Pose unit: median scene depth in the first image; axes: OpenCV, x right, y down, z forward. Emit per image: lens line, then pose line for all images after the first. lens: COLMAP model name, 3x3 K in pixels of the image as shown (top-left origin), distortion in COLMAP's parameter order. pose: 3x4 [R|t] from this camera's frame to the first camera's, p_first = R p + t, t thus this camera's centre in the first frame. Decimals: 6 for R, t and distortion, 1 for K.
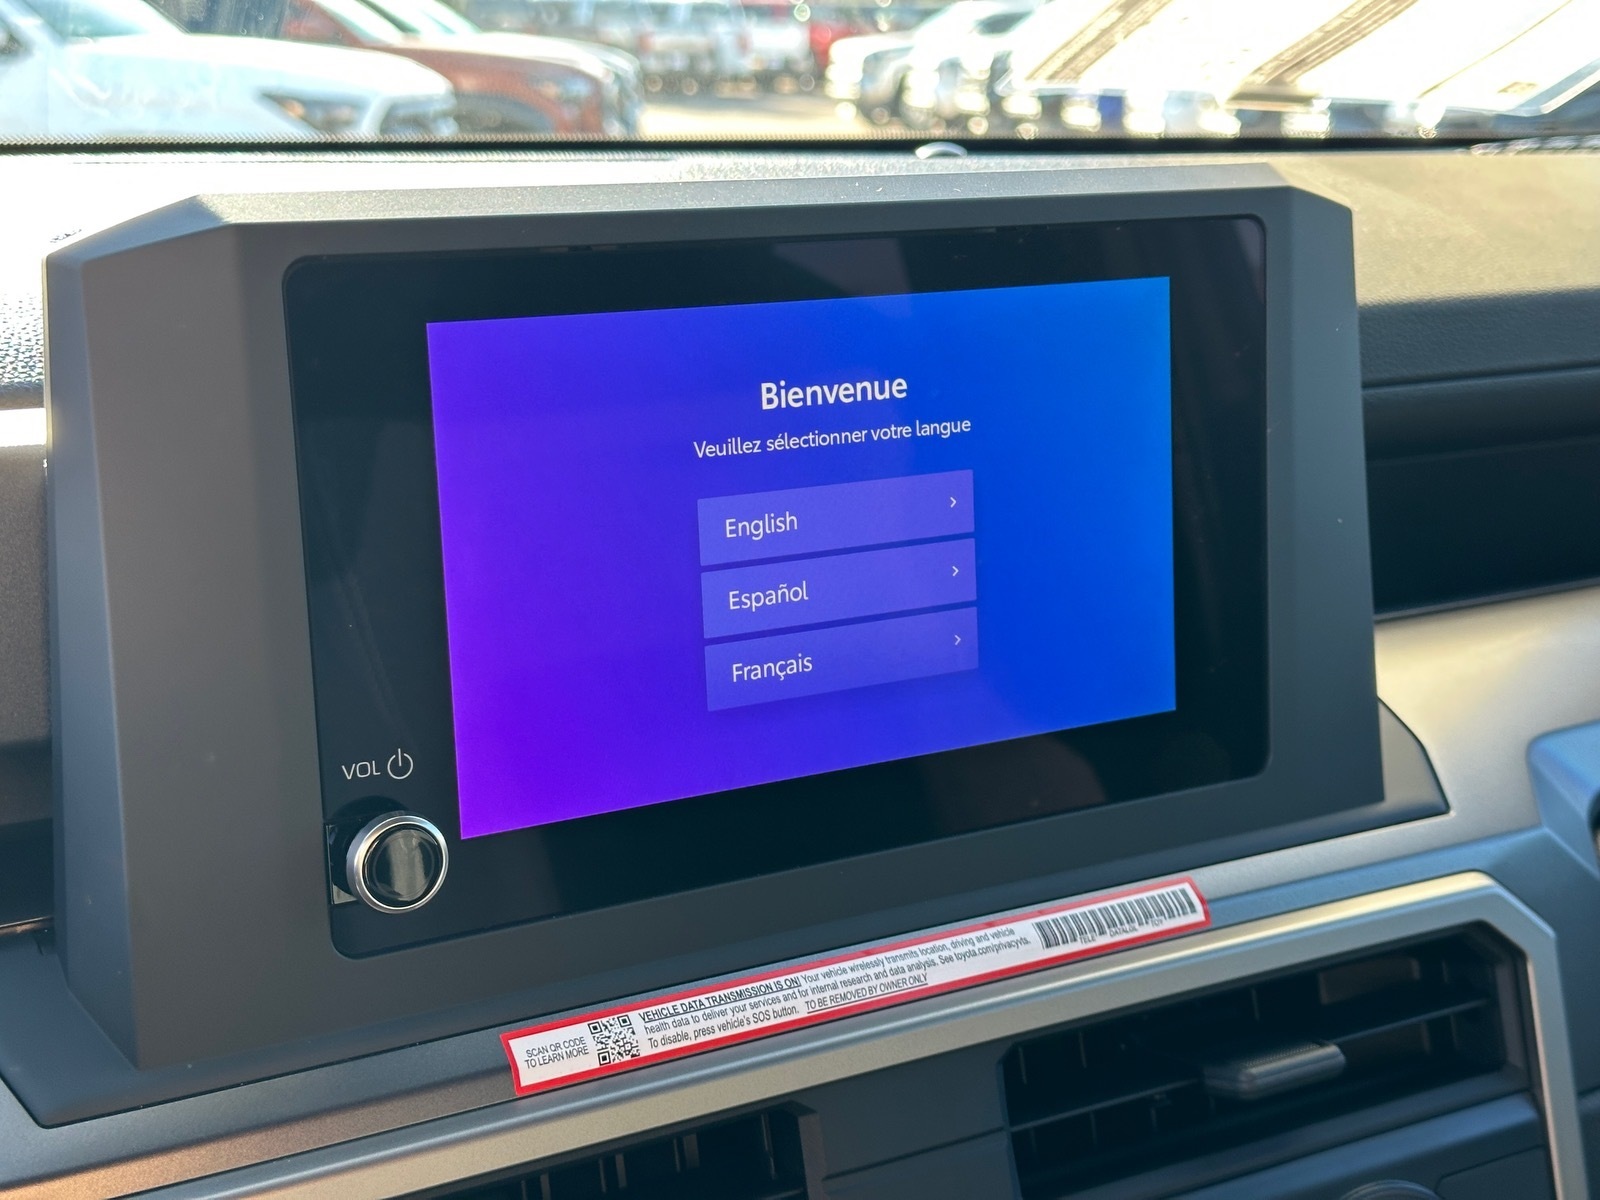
lens RADIAL K [[2213.0, 0, 800.0], [0, 2213.0, 600.0], [0, 0, 1]] dist [0.185301, 0.023330]
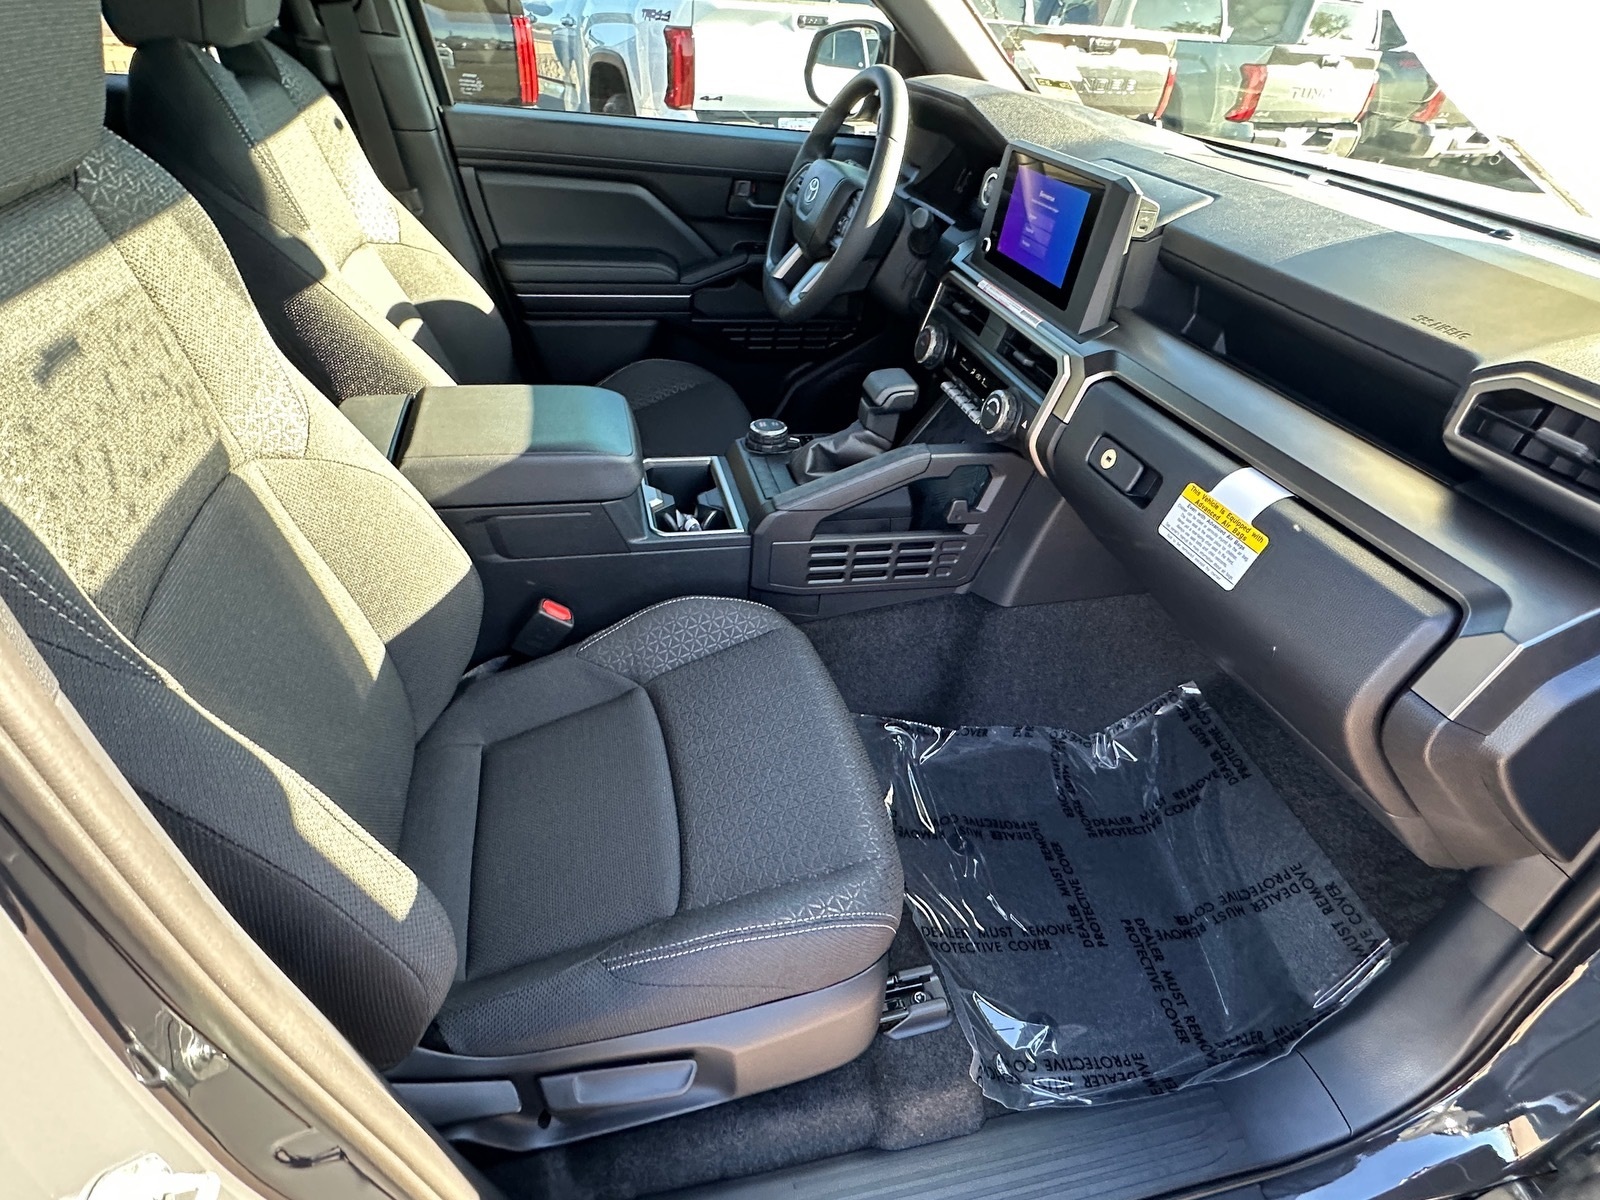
lens RADIAL K [[853.1, 0, 785.6], [0, 853.1, 604.1], [0, 0, 1]] dist [-0.009784, 0.003077]
pose [[-0.294117, 0.542915, -0.786599, 2.262747], [-0.290466, 0.733300, 0.614736, -0.429450], [0.910563, 0.409285, -0.057978, 0.869057]]
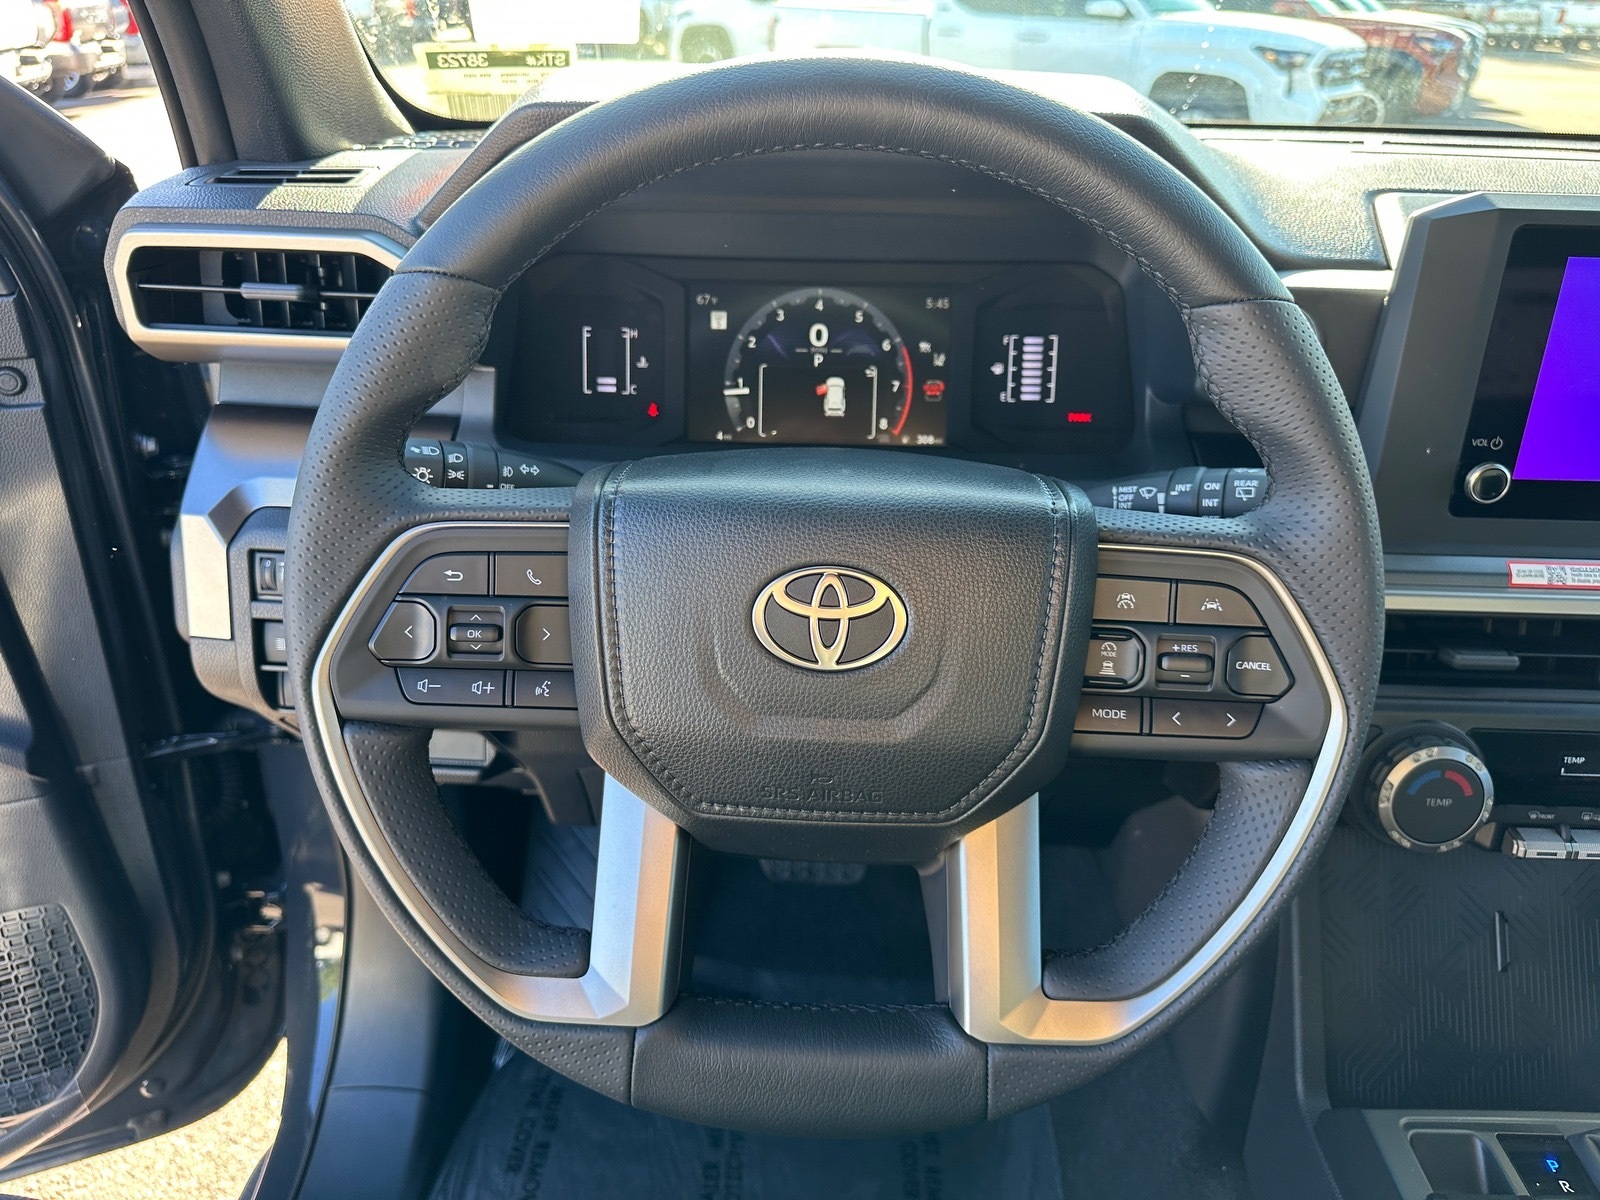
lens RADIAL K [[1148.8, 0, 789.6], [0, 1148.8, 578.7], [0, 0, 1]] dist [0.046246, -0.068857]
pose [[0.845563, 0.243636, -0.475042, -0.167826], [-0.136010, 0.958745, 0.249618, 0.006923], [0.516260, -0.146457, 0.843816, -0.396123]]
